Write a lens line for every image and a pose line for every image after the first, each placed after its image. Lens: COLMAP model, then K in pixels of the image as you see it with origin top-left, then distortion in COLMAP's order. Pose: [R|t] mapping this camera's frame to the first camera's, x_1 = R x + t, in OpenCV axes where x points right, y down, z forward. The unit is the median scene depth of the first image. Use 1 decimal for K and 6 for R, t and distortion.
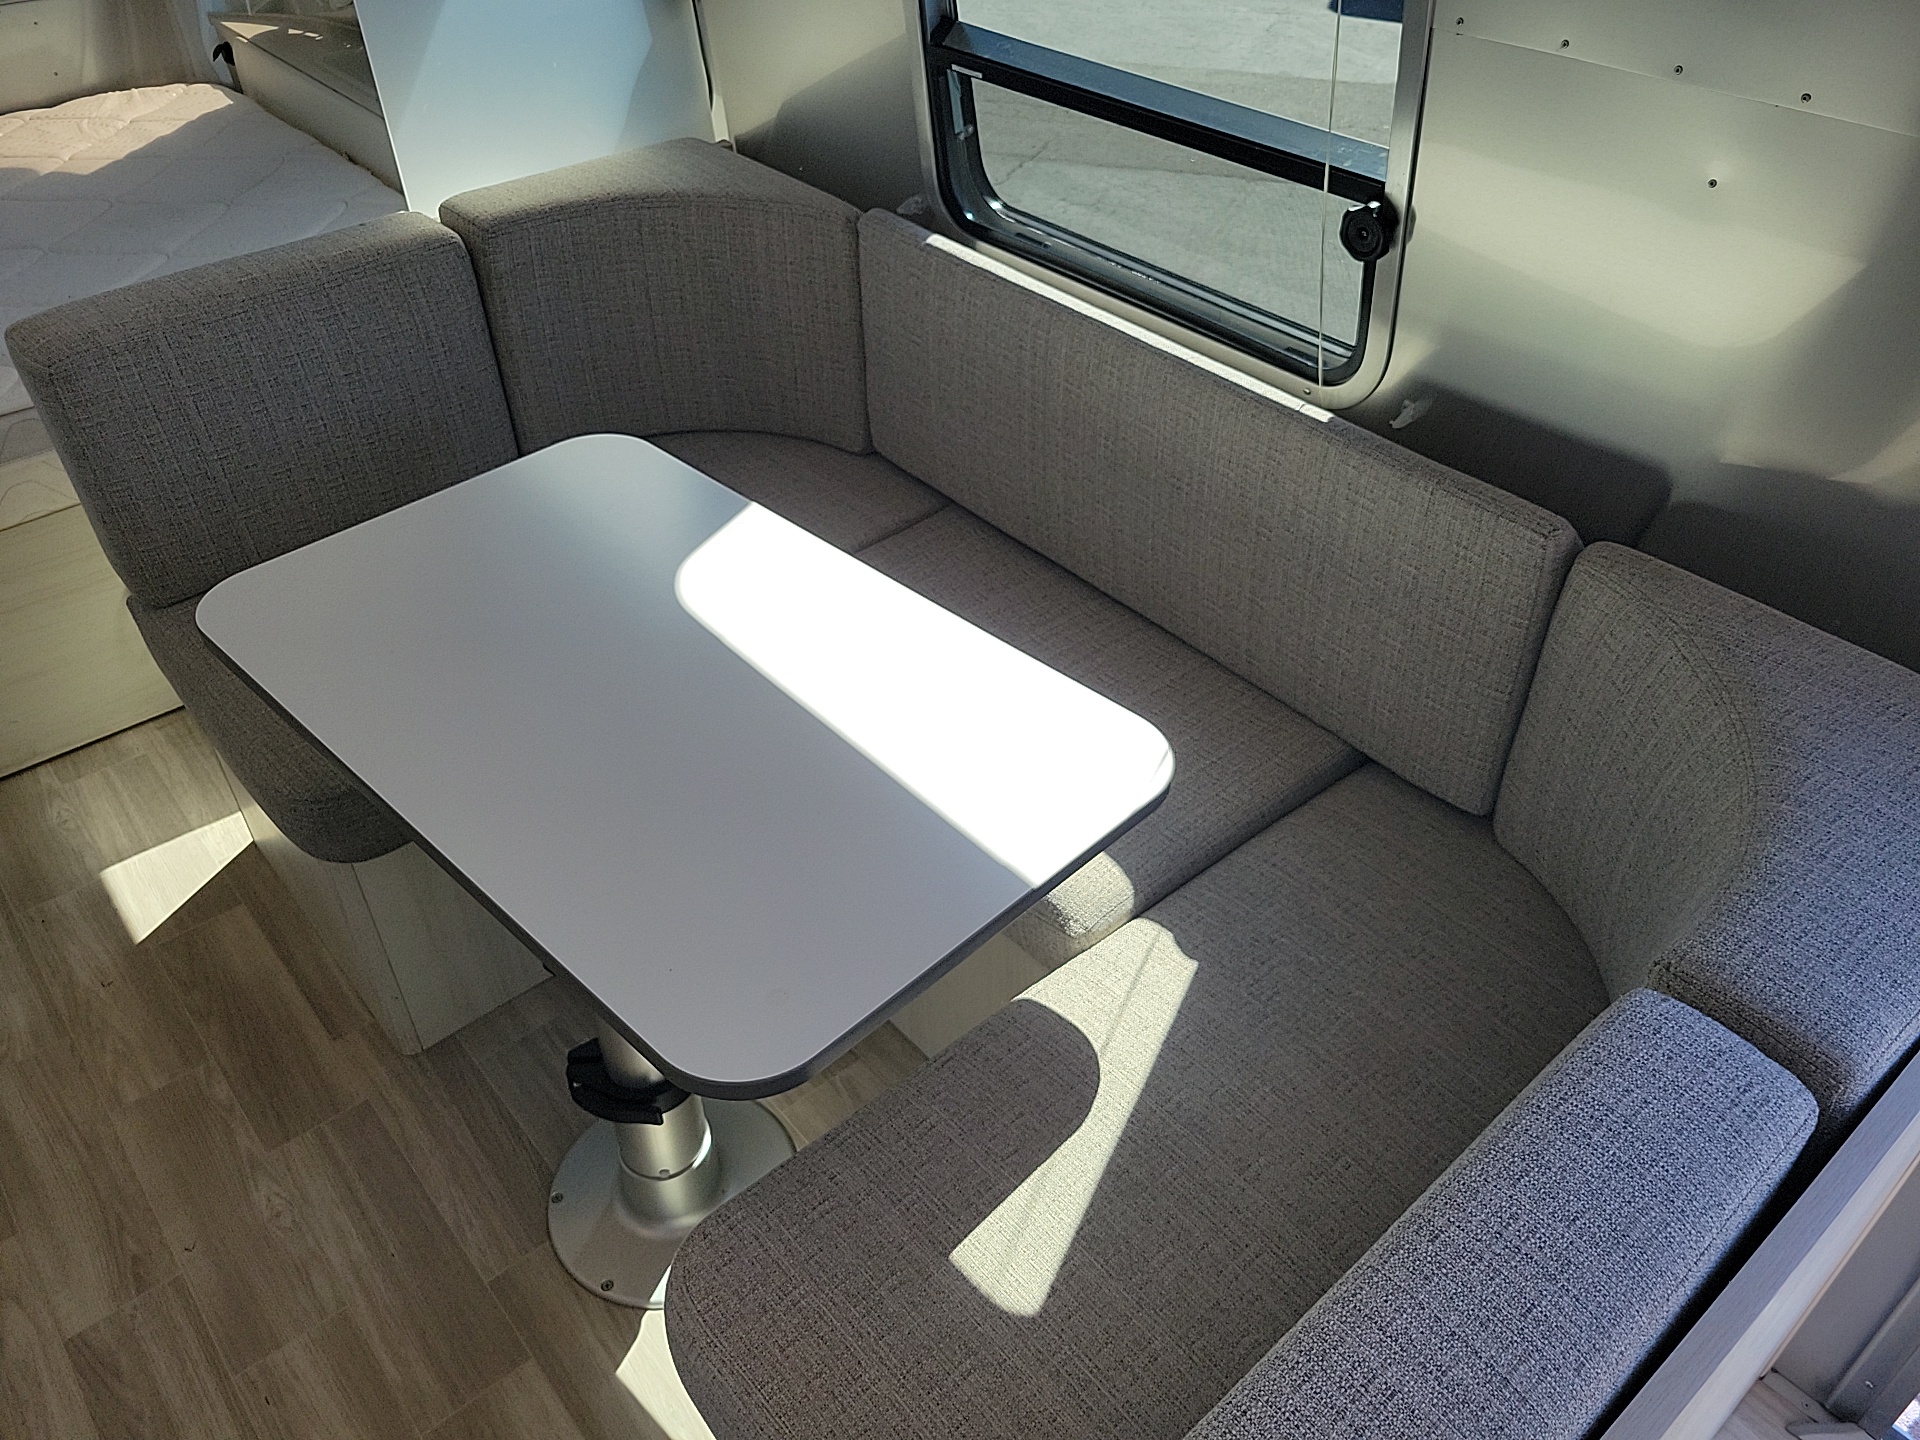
lens RADIAL K [[1449.9, 0, 947.2], [0, 1449.9, 723.5], [0, 0, 1]] dist [0.037739, -0.023644]
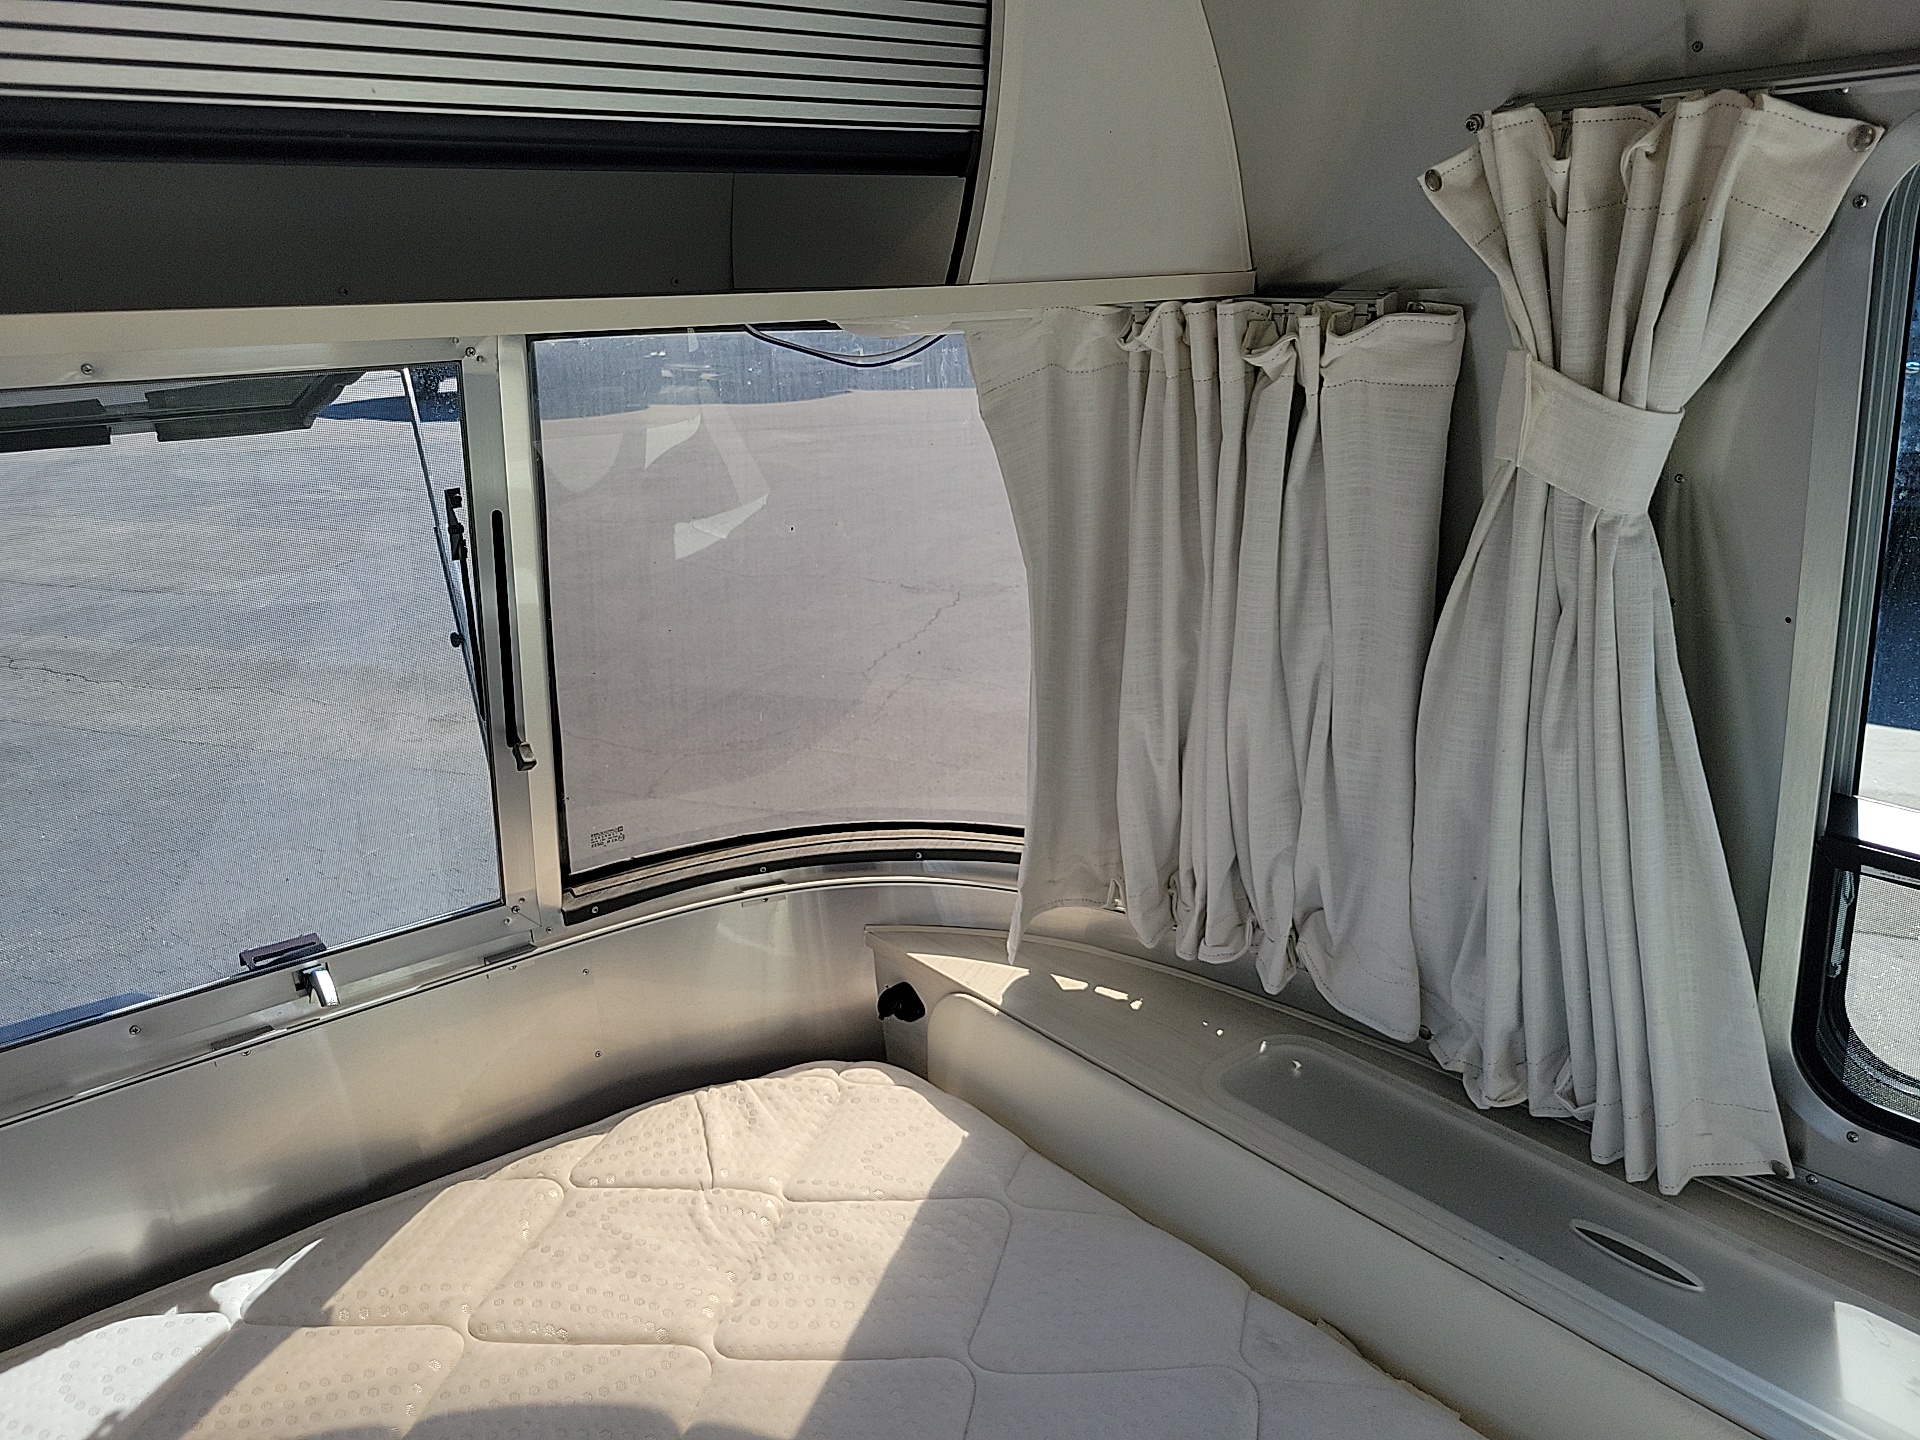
lens RADIAL K [[1449.9, 0, 960.0], [0, 1449.9, 731.3], [0, 0, 1]] dist [0.037739, -0.023644]
pose [[0.999683, -0.009331, -0.023364, -0.748824], [0.000131, 0.930594, -0.366052, -0.579967], [0.025158, 0.365933, 0.930301, 0.766518]]
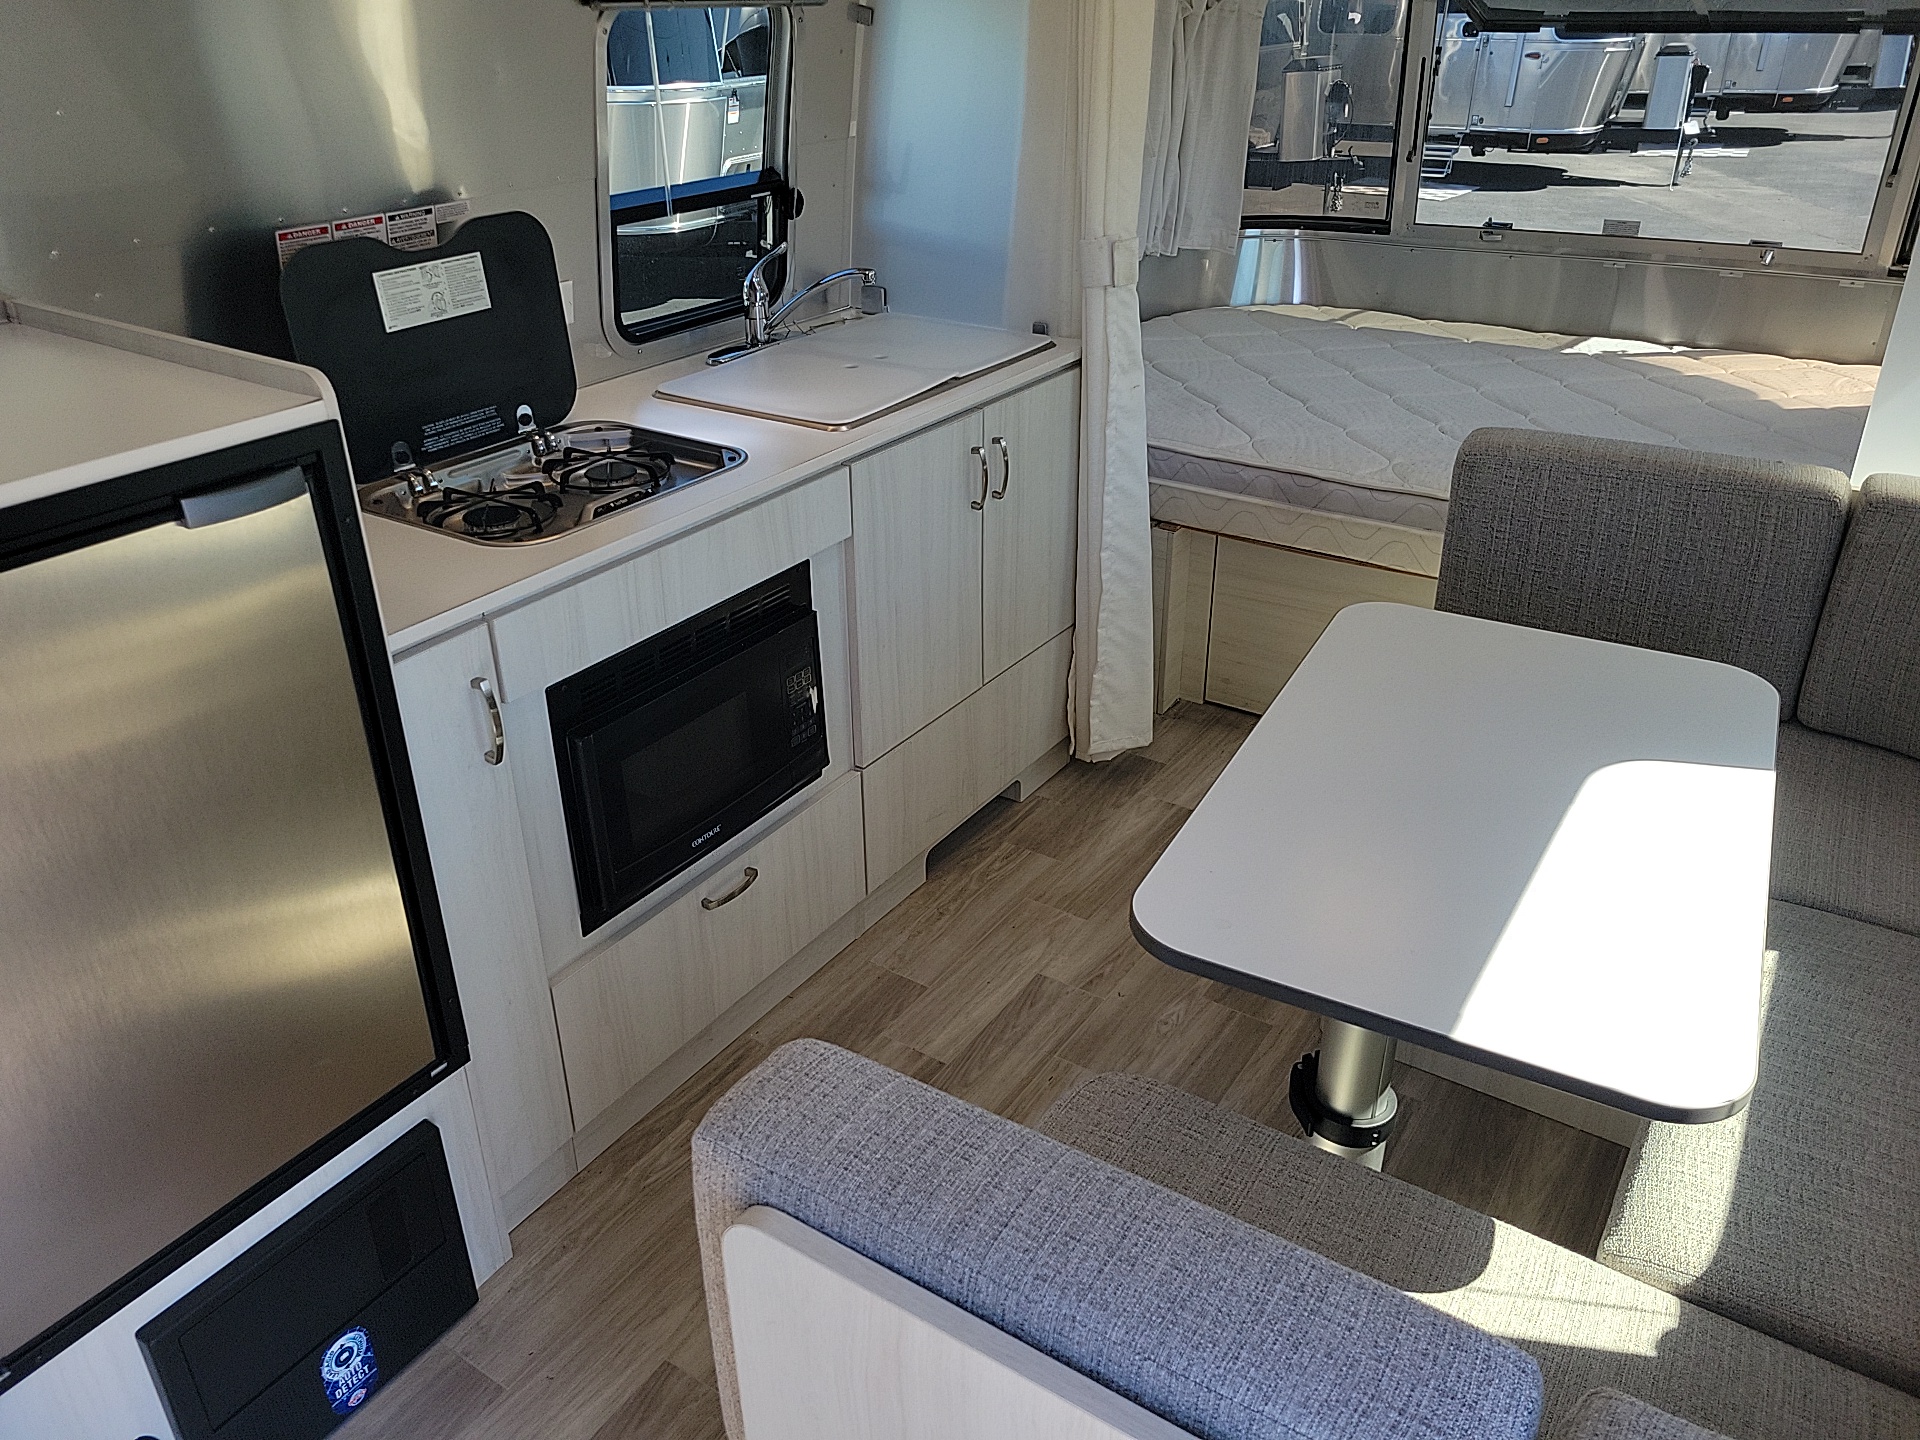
lens RADIAL K [[1449.9, 0, 949.4], [0, 1449.9, 720.4], [0, 0, 1]] dist [0.037739, -0.023644]
pose [[0.277049, 0.456537, -0.845469, 0.478882], [-0.604860, 0.766557, 0.215721, -0.046825], [0.746584, 0.451625, 0.488515, 0.063489]]
